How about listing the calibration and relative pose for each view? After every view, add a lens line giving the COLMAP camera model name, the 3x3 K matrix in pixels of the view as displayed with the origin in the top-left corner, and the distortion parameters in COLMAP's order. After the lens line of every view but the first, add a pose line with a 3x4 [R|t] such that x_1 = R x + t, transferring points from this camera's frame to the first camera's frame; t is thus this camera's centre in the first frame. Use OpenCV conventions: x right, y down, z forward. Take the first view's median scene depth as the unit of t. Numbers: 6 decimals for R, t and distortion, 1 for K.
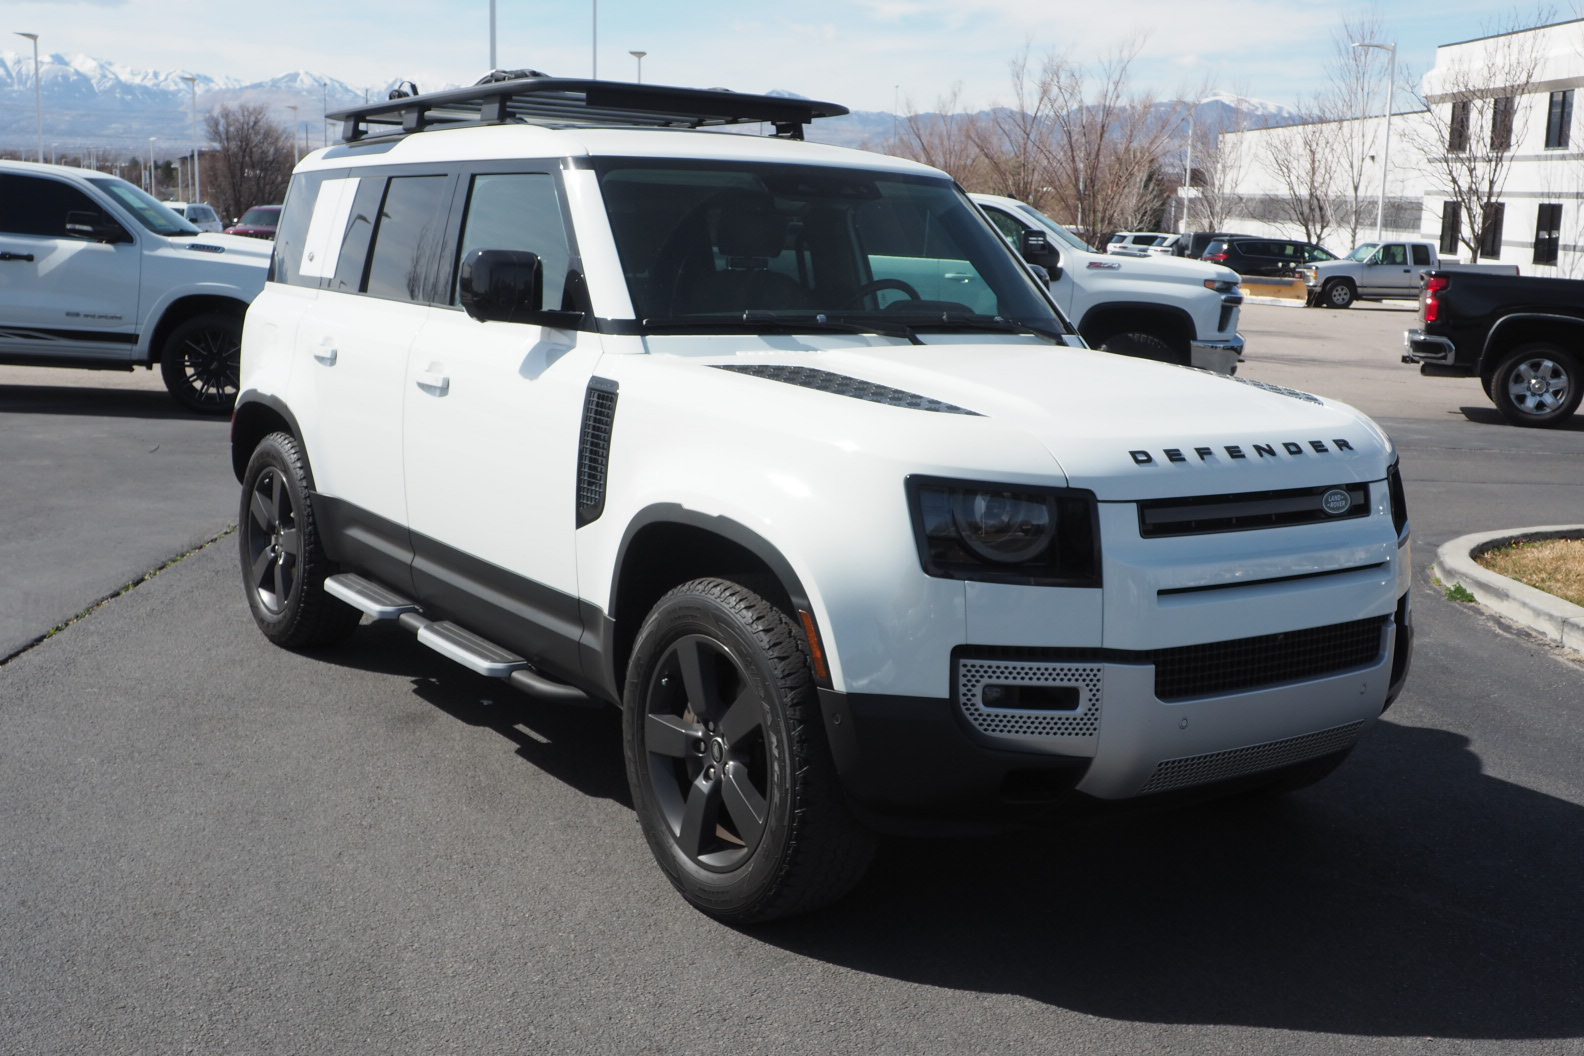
lens RADIAL K [[1692.8, 0, 788.7], [0, 1692.8, 520.2], [0, 0, 1]] dist [0.007600, 0.000000]
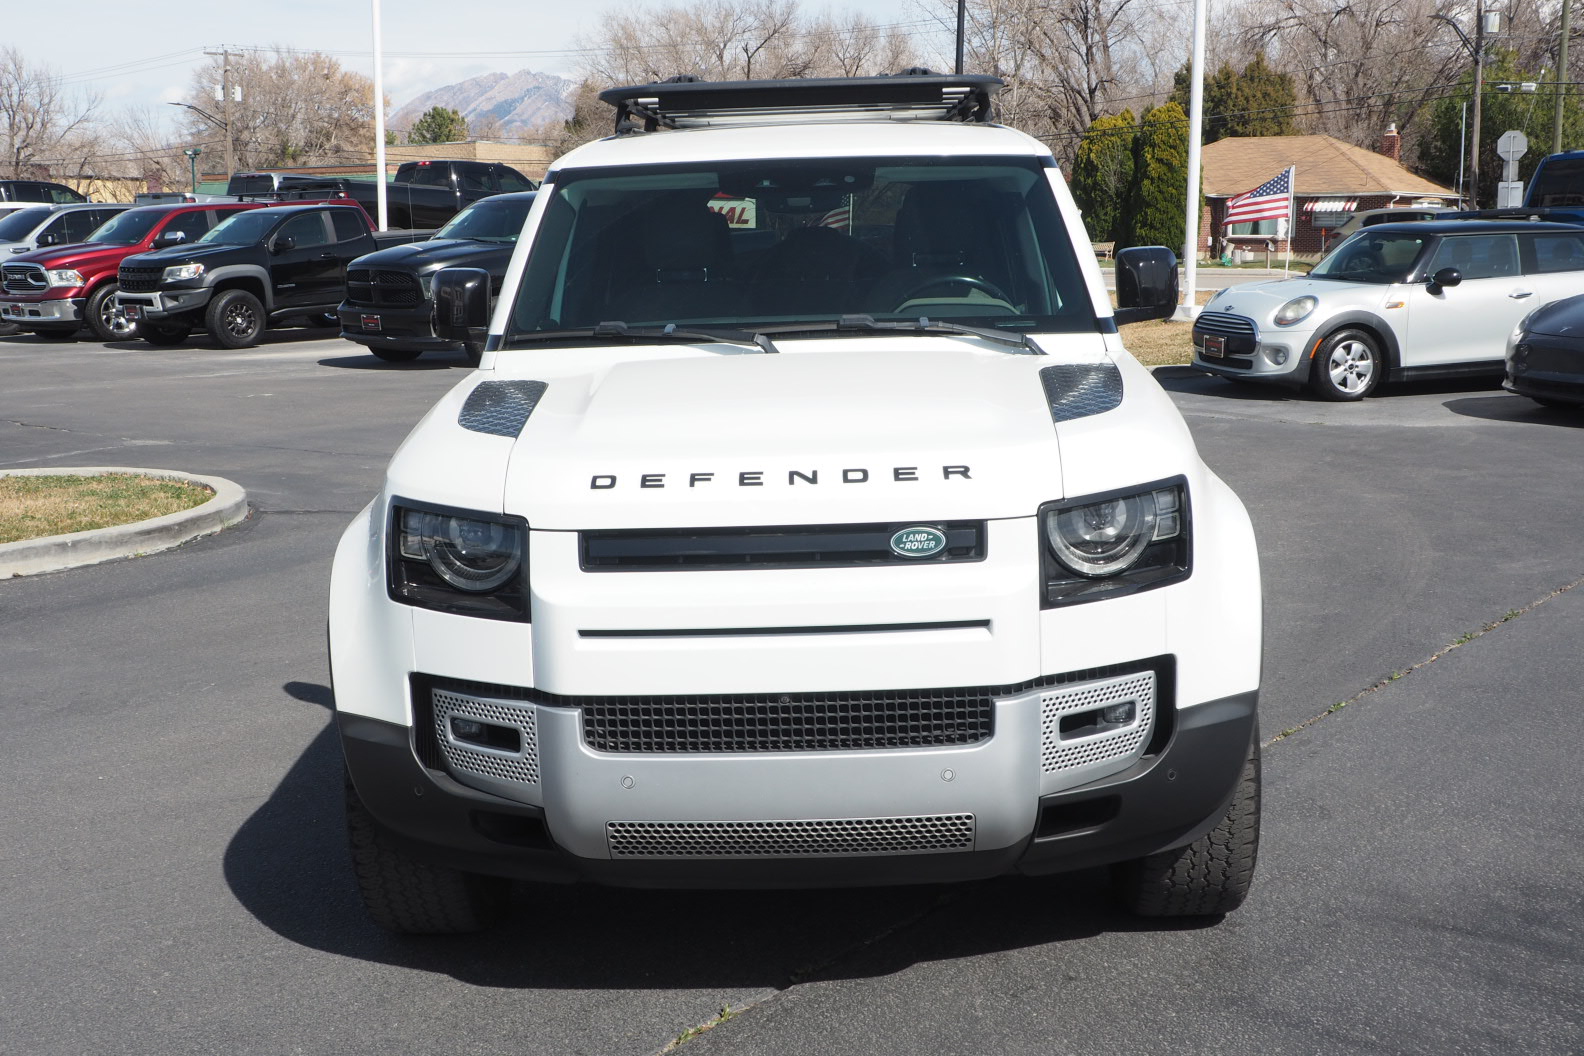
lens RADIAL K [[1897.2, 0, 789.7], [0, 1897.2, 531.8], [0, 0, 1]] dist [-0.005938, 0.000000]
pose [[0.815667, 0.035436, -0.577435, 0.835532], [-0.036468, 0.999287, 0.009811, -0.023268], [0.577371, 0.013055, 0.816378, 0.223510]]
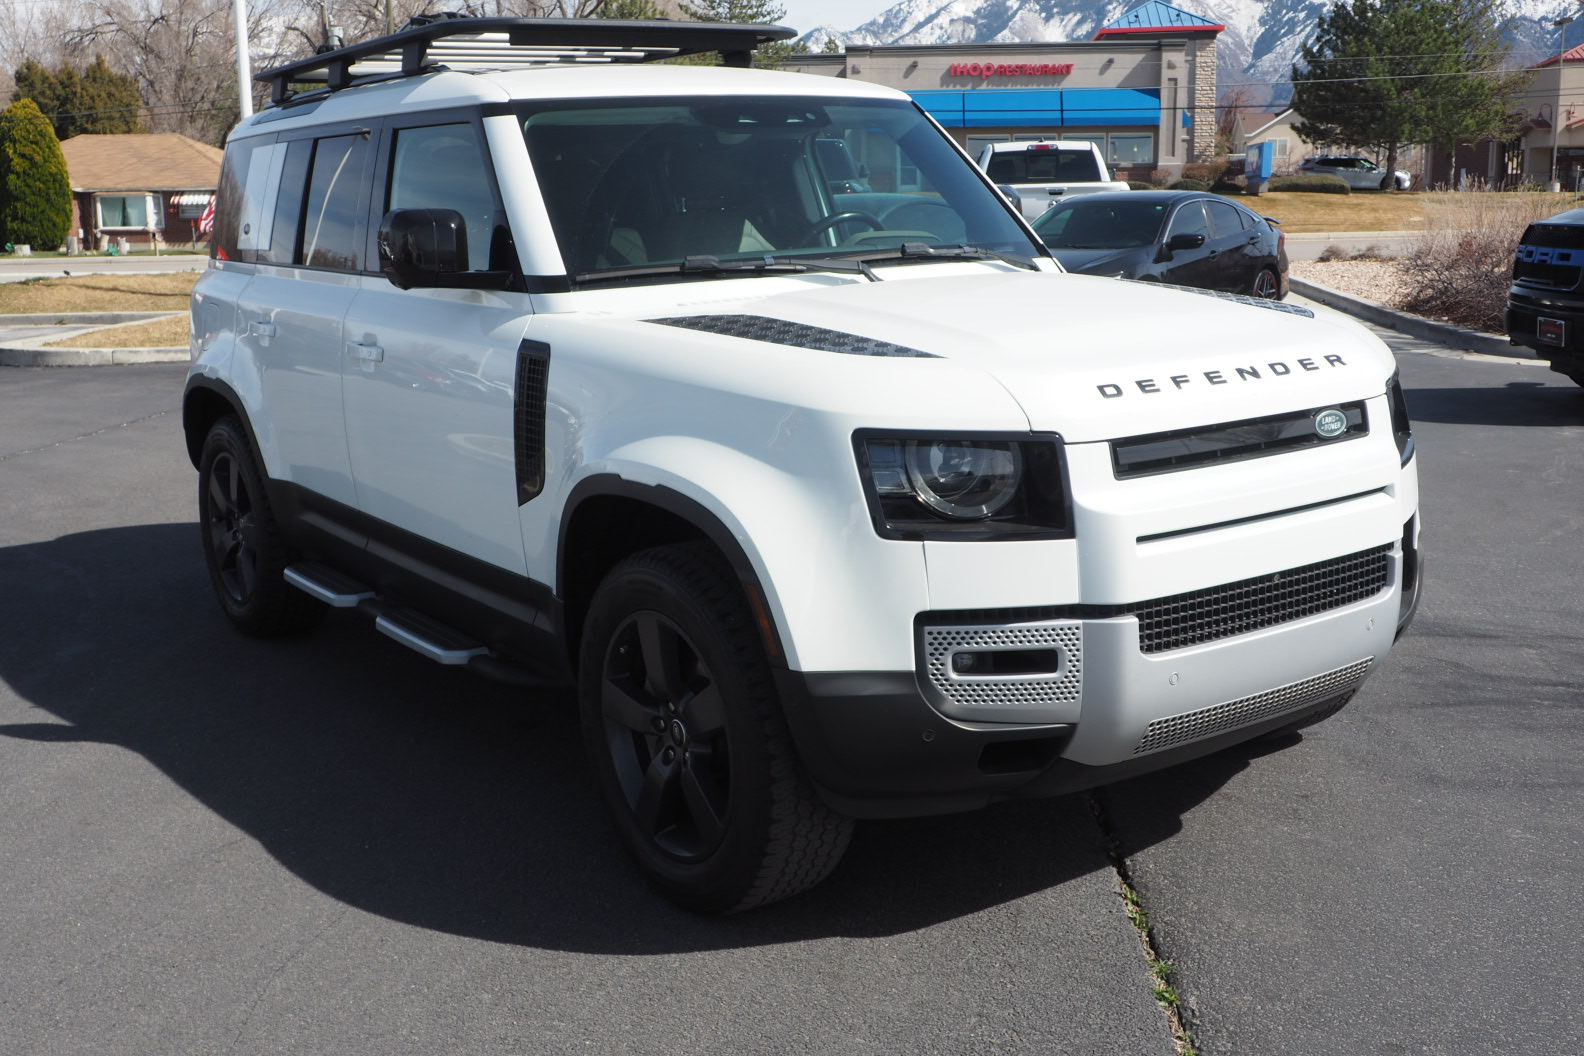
lens RADIAL K [[1692.8, 0, 794.7], [0, 1692.8, 530.2], [0, 0, 1]] dist [0.007600, 0.000000]
pose [[0.997648, -0.068251, -0.006323, 0.038221], [0.068456, 0.996773, 0.041926, -0.011882], [0.003441, -0.042260, 0.999101, 0.086170]]
